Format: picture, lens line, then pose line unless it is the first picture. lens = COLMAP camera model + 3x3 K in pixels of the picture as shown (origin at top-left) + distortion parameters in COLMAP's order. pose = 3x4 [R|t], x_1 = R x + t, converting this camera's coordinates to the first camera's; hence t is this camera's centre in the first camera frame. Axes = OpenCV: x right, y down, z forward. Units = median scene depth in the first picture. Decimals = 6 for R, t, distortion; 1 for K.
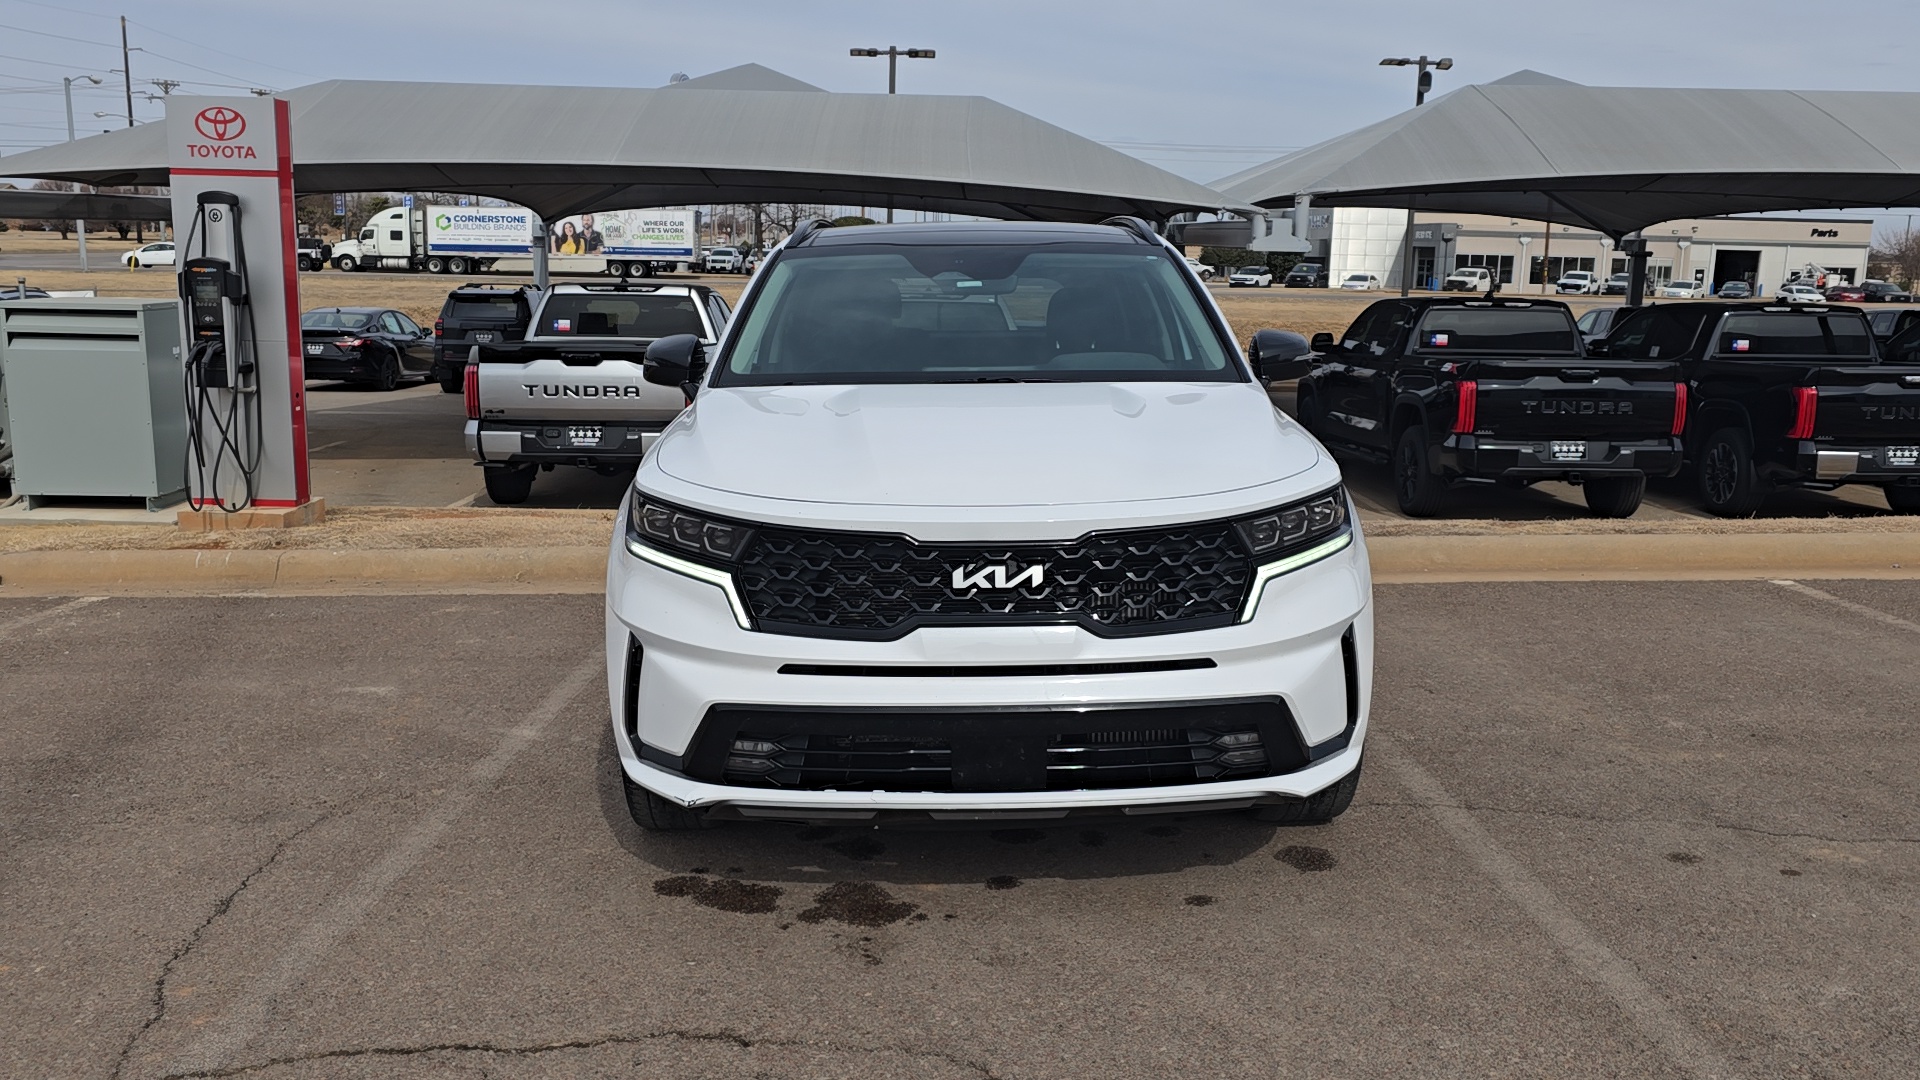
lens RADIAL K [[1603.4, 0, 967.6], [0, 1603.4, 540.5], [0, 0, 1]] dist [-0.005071, 0.018738]
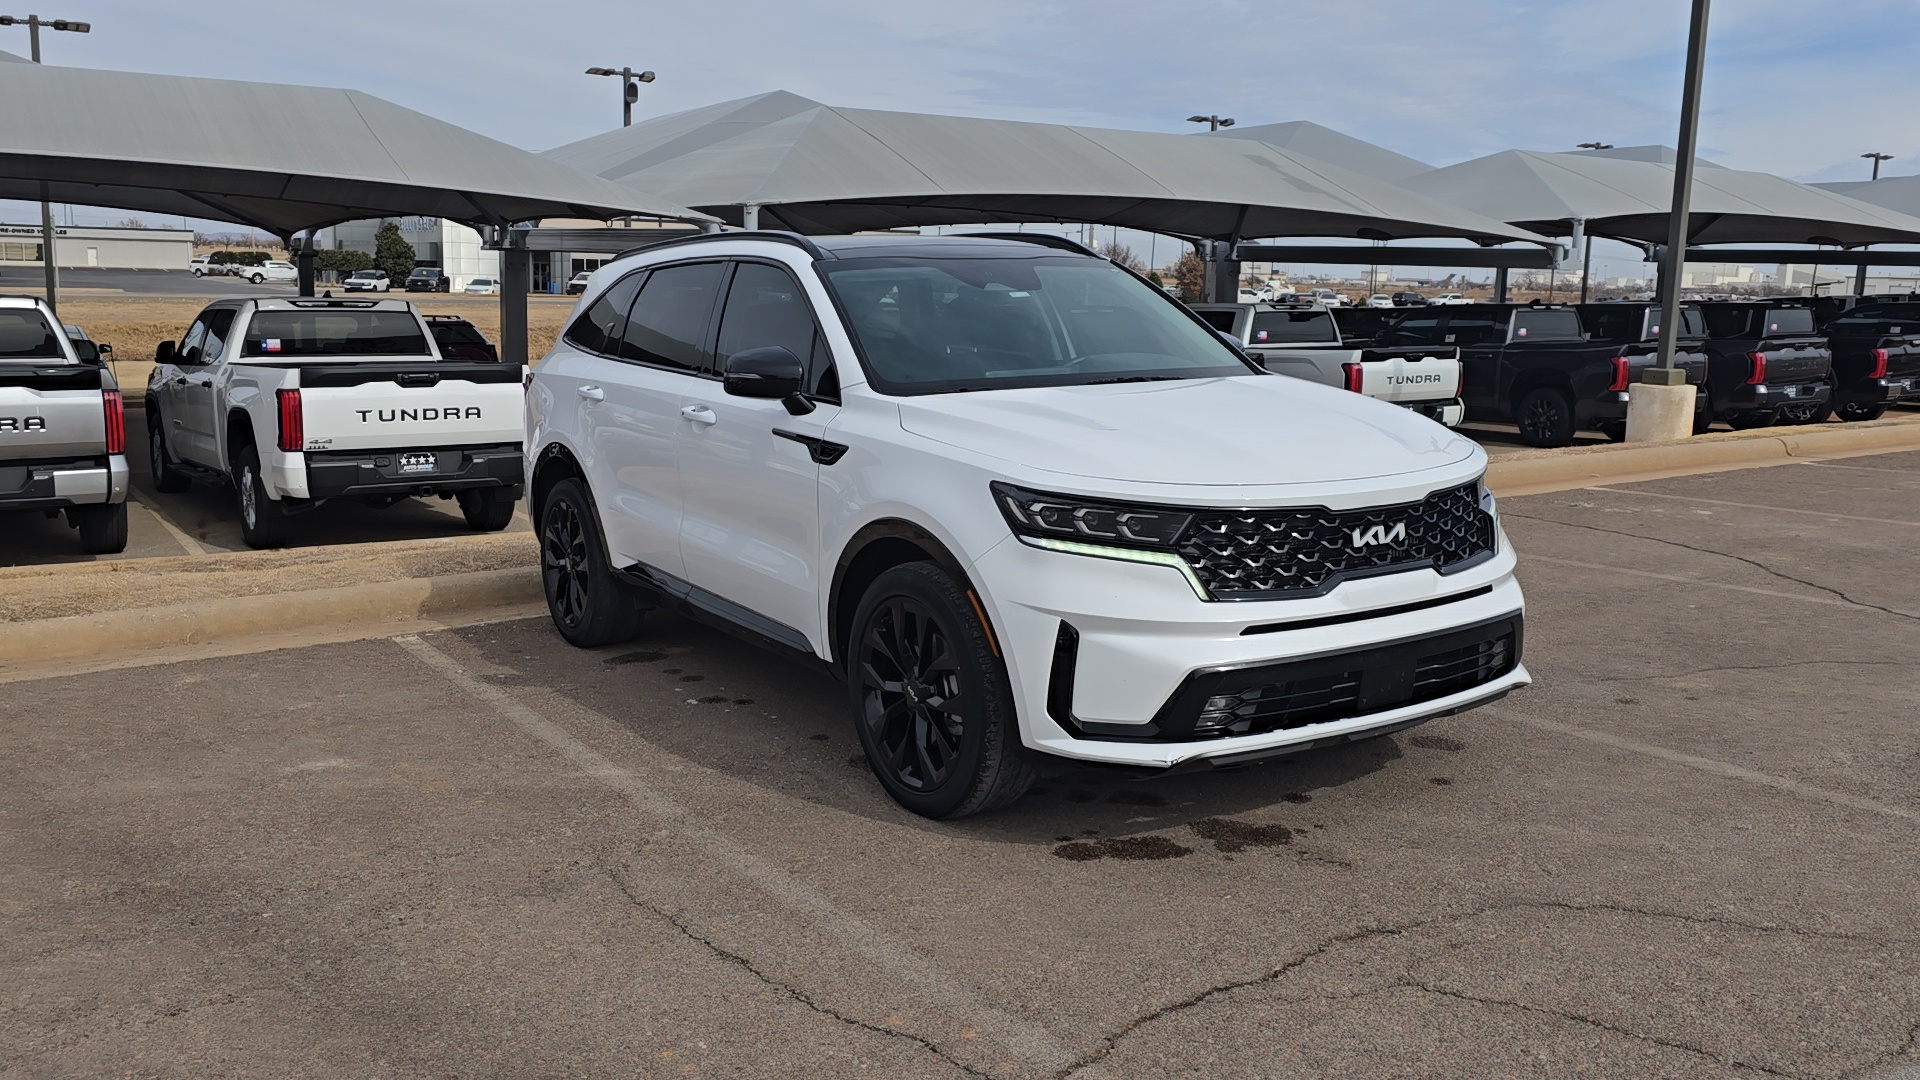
lens RADIAL K [[1603.4, 0, 967.6], [0, 1603.4, 540.5], [0, 0, 1]] dist [-0.005071, 0.018738]
pose [[0.849888, -0.088412, 0.519494, -0.341106], [0.089483, 0.995721, 0.023068, -0.011257], [-0.519310, 0.026881, 0.854163, 0.046583]]
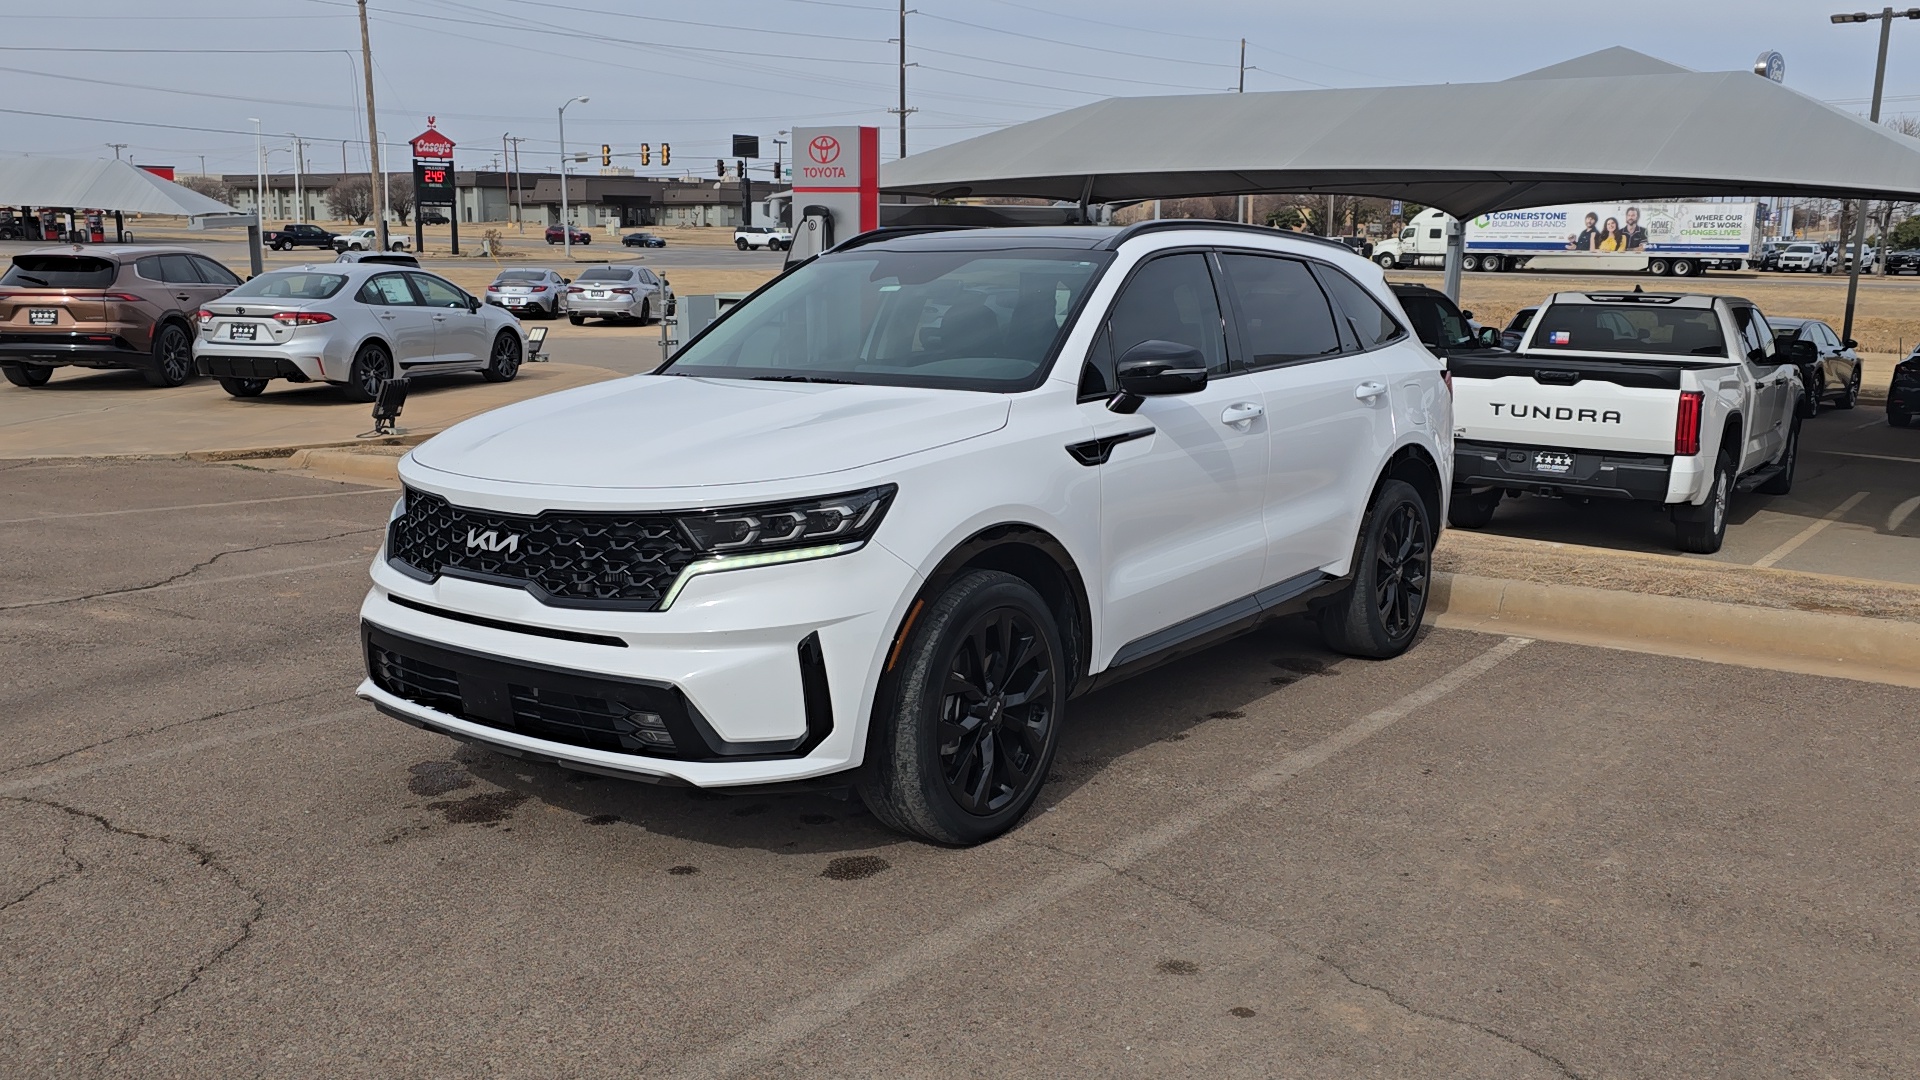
lens RADIAL K [[1603.4, 0, 967.6], [0, 1603.4, 540.5], [0, 0, 1]] dist [-0.005071, 0.018738]
pose [[0.788883, 0.106123, -0.605311, 0.385247], [-0.105003, 0.993769, 0.037381, -0.022227], [0.605507, 0.034070, 0.795111, 0.109562]]
